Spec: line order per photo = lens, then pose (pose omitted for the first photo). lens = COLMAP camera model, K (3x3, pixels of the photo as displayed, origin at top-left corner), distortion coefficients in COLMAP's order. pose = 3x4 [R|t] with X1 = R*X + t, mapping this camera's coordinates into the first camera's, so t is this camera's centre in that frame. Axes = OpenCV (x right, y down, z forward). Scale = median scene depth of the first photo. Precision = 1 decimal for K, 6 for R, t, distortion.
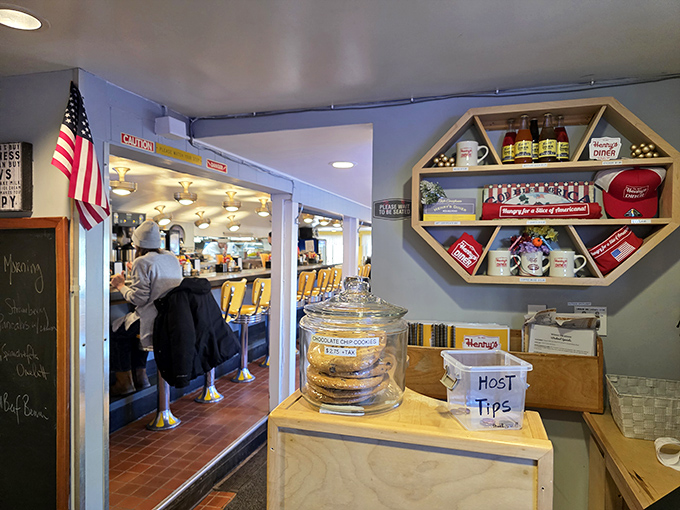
lens RADIAL K [[462.2, 0, 340.0], [0, 462.2, 255.0], [0, 0, 1]] dist [0.044475, -0.000312]
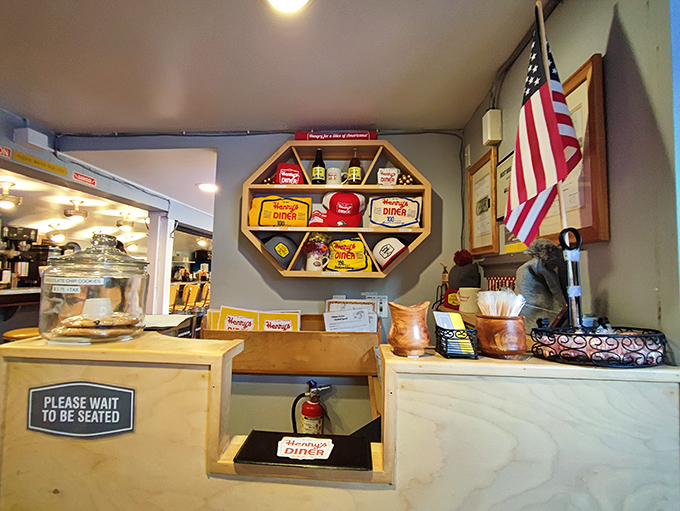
lens RADIAL K [[386.1, 0, 340.0], [0, 386.1, 255.5], [0, 0, 1]] dist [-0.000461, 0.001304]
pose [[0.978246, 0.025741, 0.205844, 0.179442], [-0.009843, 0.996914, -0.077887, 0.072290], [-0.207214, 0.074167, 0.975480, -0.040191]]
